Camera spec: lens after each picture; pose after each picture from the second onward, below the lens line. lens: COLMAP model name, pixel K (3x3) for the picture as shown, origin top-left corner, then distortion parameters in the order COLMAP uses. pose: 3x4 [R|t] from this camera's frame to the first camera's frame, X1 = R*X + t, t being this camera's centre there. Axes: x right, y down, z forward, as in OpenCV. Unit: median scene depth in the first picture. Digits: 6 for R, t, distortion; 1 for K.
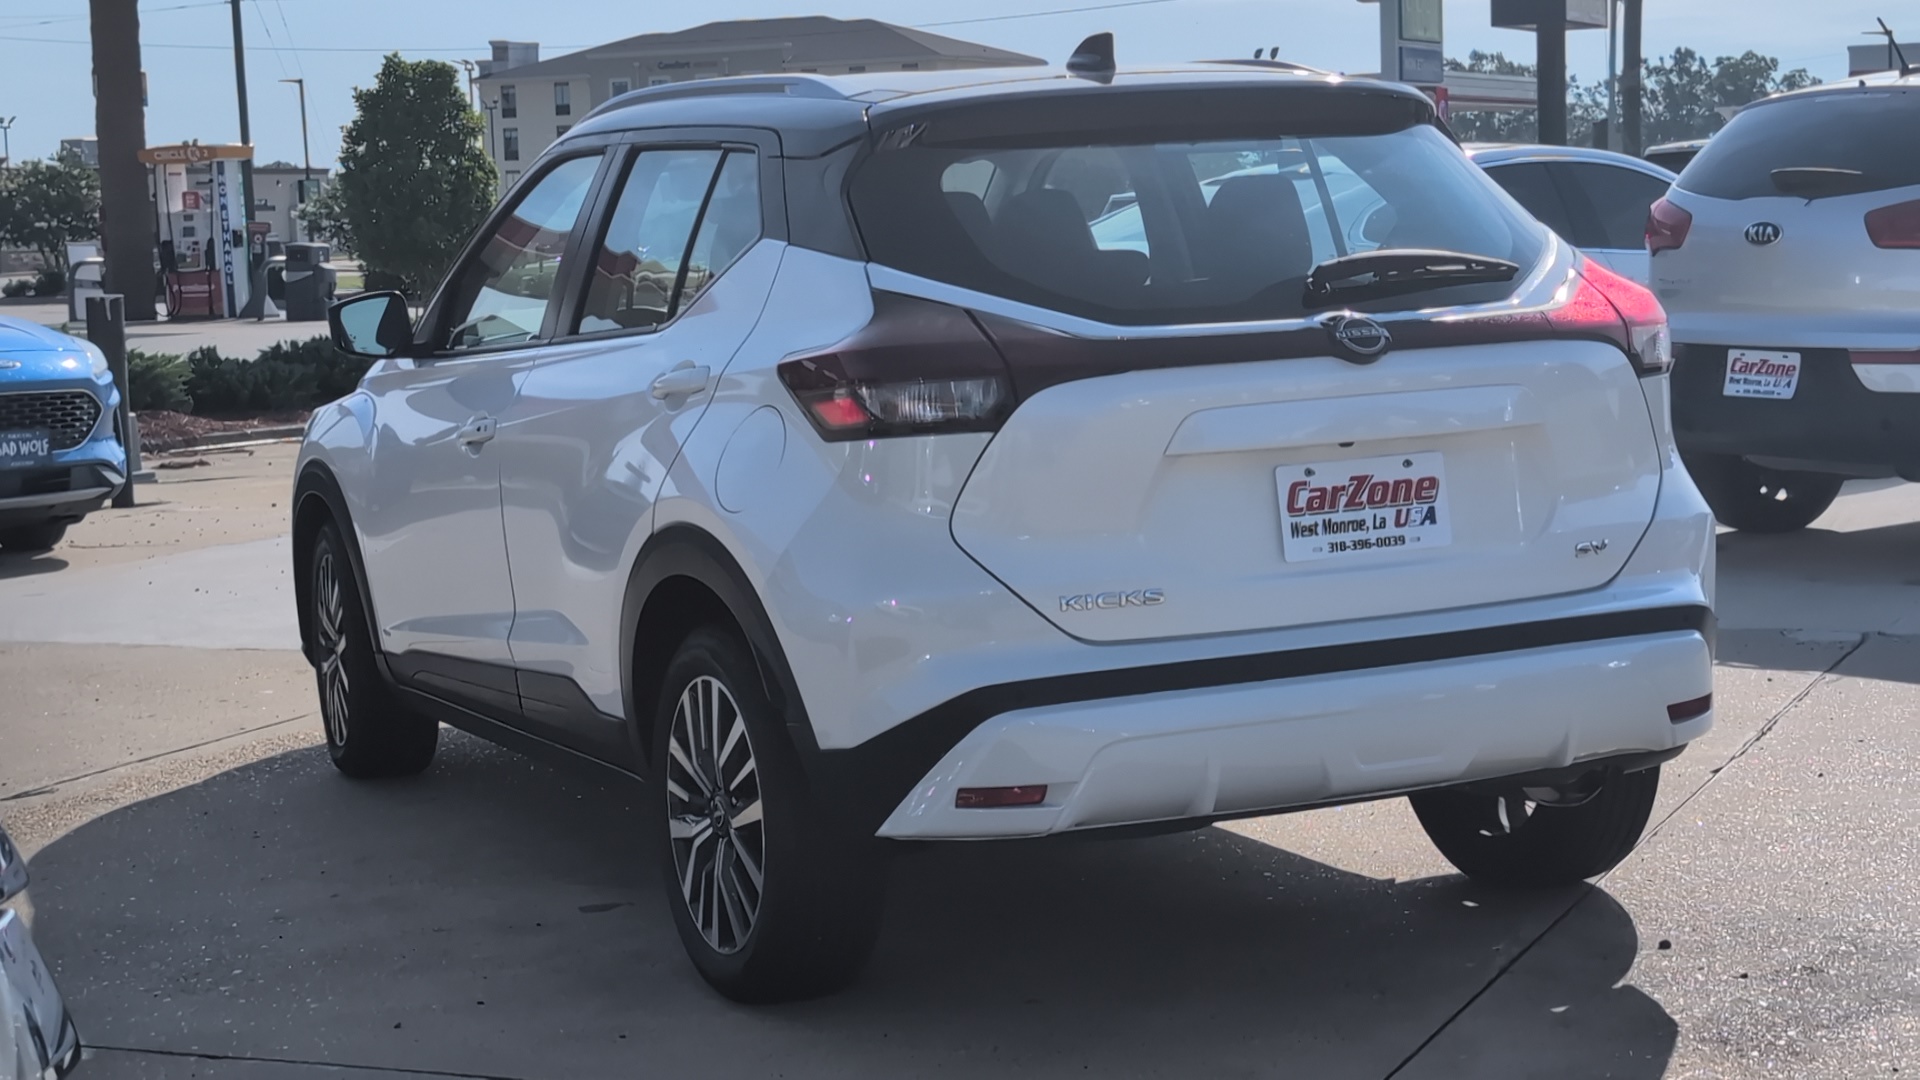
lens RADIAL K [[3116.5, 0, 960.0], [0, 3116.5, 540.0], [0, 0, 1]] dist [0.268513, -1.273826]
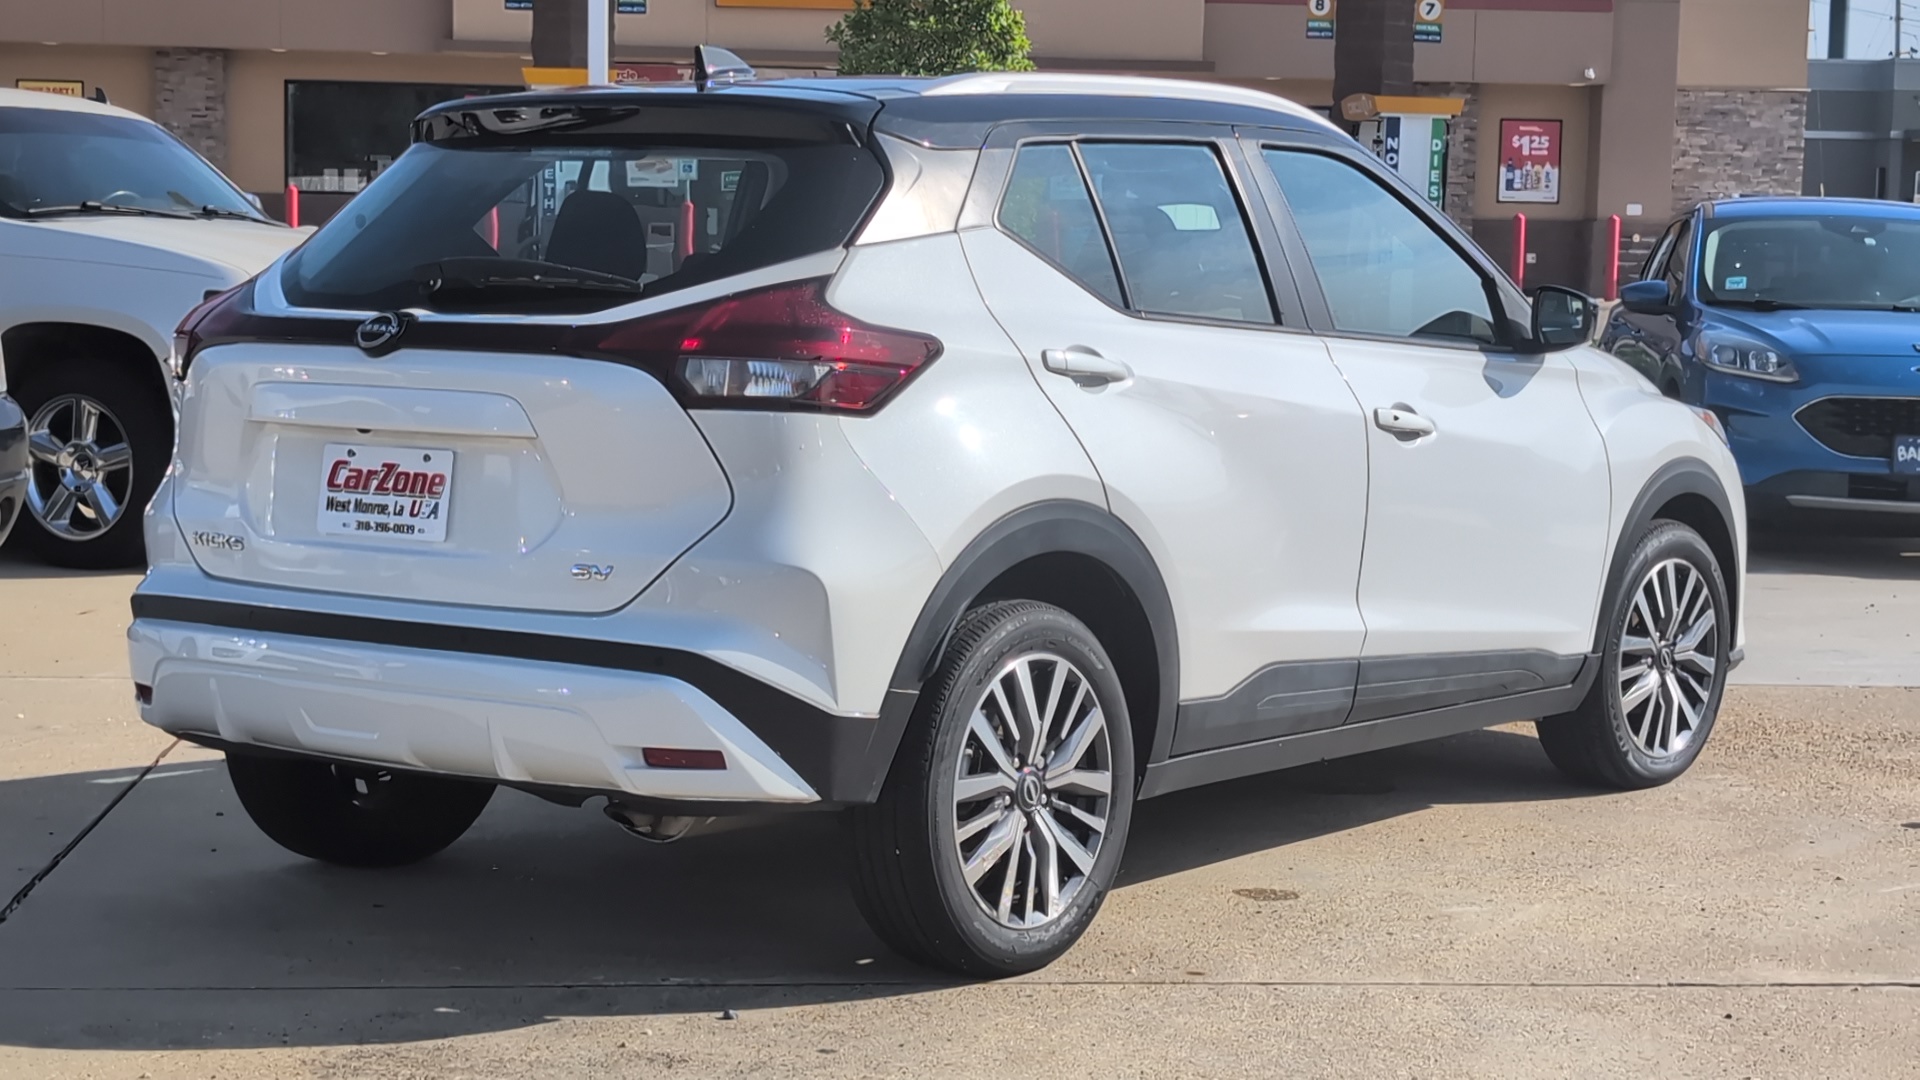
lens RADIAL K [[3116.5, 0, 960.0], [0, 3116.5, 540.0], [0, 0, 1]] dist [0.268513, -1.273826]
pose [[0.493503, 0.127840, -0.860297, 1.139915], [-0.128581, 0.988993, 0.073205, -0.097384], [0.860187, 0.074491, 0.504509, 0.627837]]
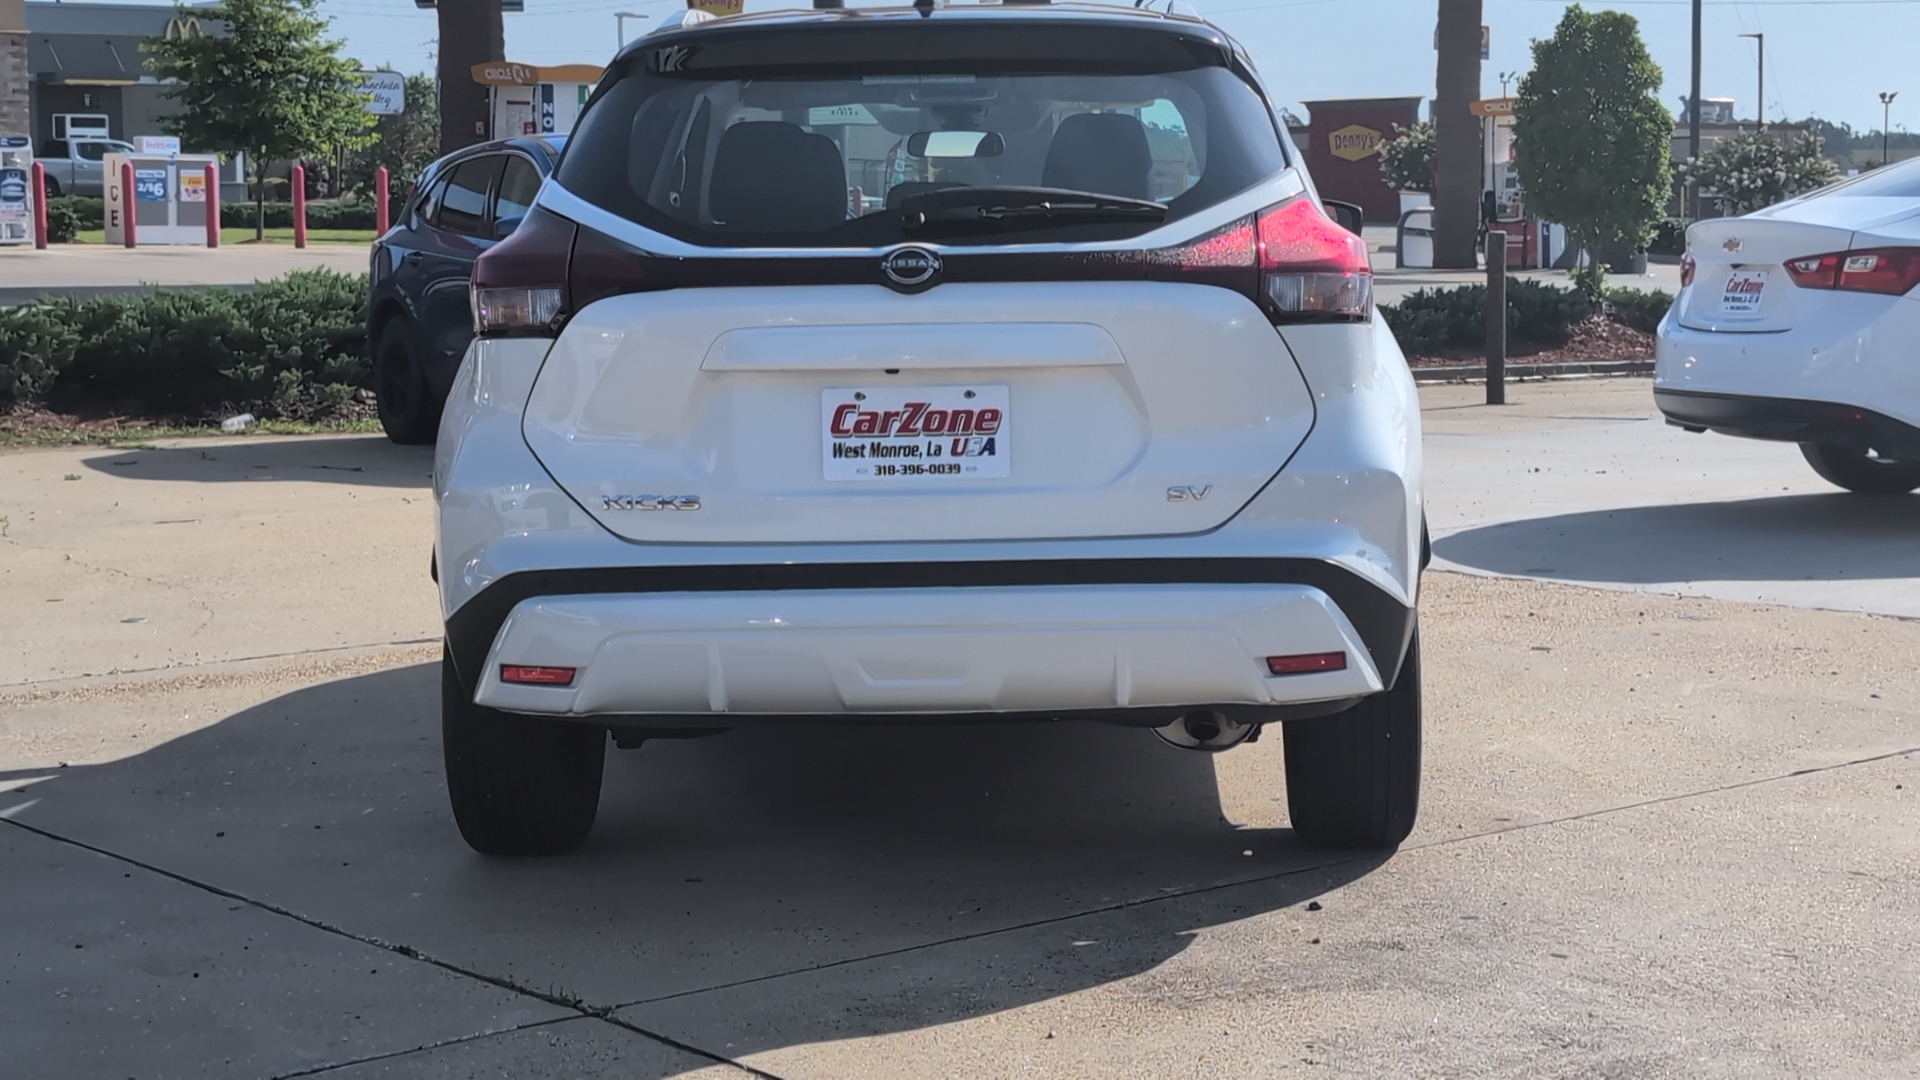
lens RADIAL K [[3116.5, 0, 960.0], [0, 3116.5, 540.0], [0, 0, 1]] dist [0.268513, -1.273826]
pose [[0.896921, 0.076243, -0.435567, 0.589582], [-0.070132, 0.997083, 0.030117, -0.007484], [0.436593, 0.003535, 0.899652, 0.081368]]
